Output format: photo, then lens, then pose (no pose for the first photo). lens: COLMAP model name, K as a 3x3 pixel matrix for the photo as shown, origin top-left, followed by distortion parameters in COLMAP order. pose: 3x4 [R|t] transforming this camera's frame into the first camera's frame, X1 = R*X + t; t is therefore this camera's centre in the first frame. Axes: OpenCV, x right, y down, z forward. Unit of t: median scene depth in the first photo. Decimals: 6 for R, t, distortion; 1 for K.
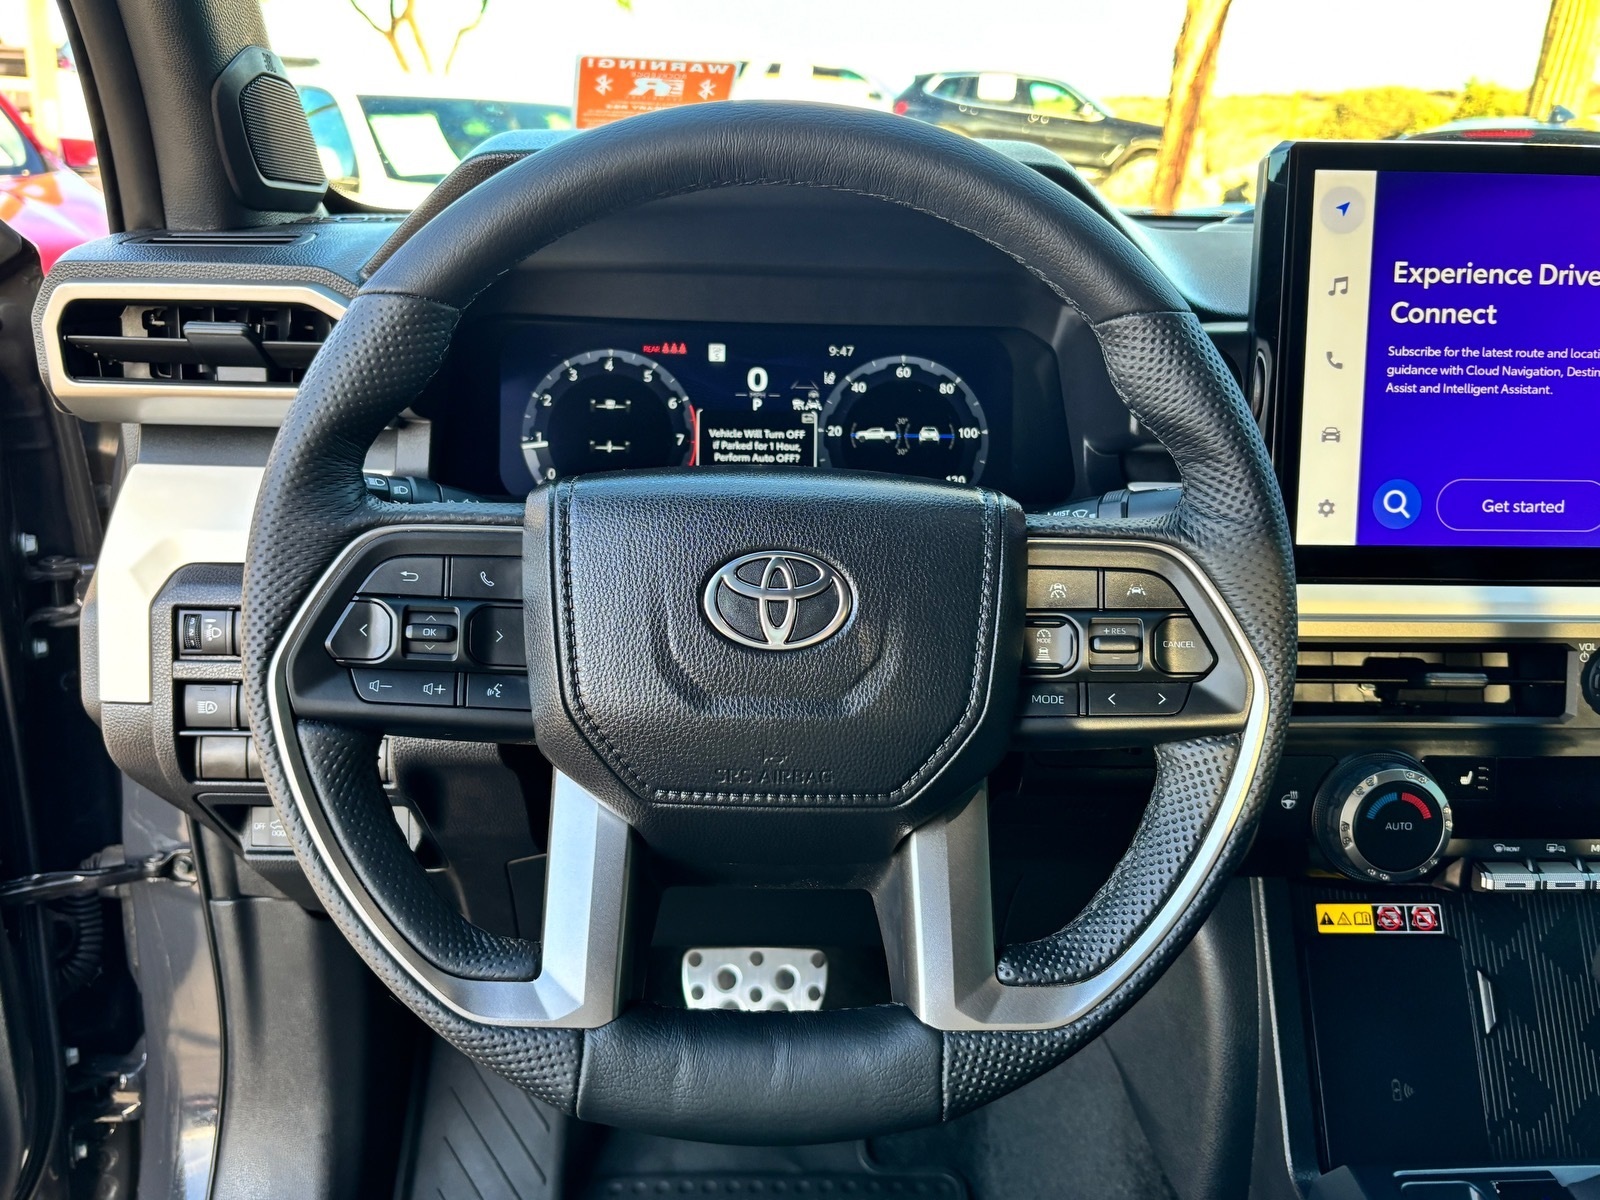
lens RADIAL K [[1356.6, 0, 798.3], [0, 1356.6, 591.9], [0, 0, 1]] dist [0.060538, -0.079067]
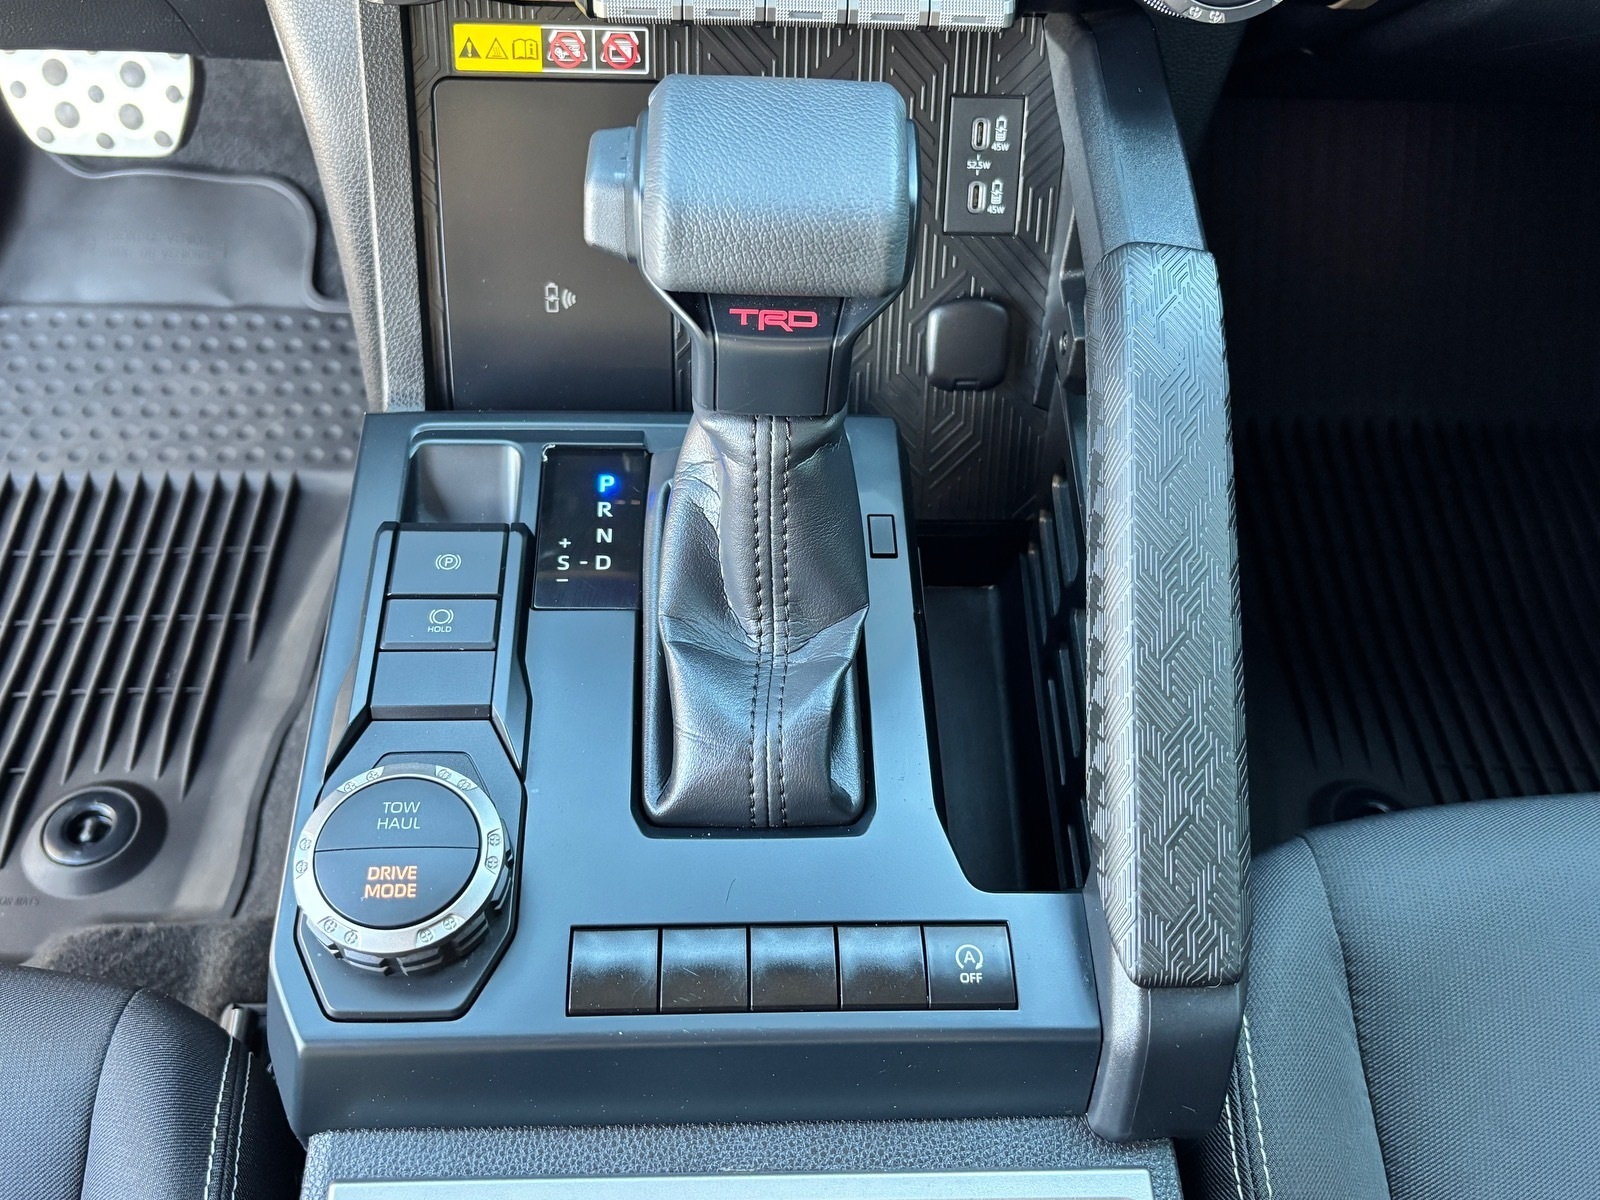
lens RADIAL K [[1403.2, 0, 782.5], [0, 1403.2, 599.6], [0, 0, 1]] dist [0.003823, 0.006857]
pose [[0.999627, 0.022251, 0.015857, 0.581827], [-0.027293, 0.786193, 0.617378, 0.030850], [0.001271, -0.617581, 0.786506, 0.341361]]
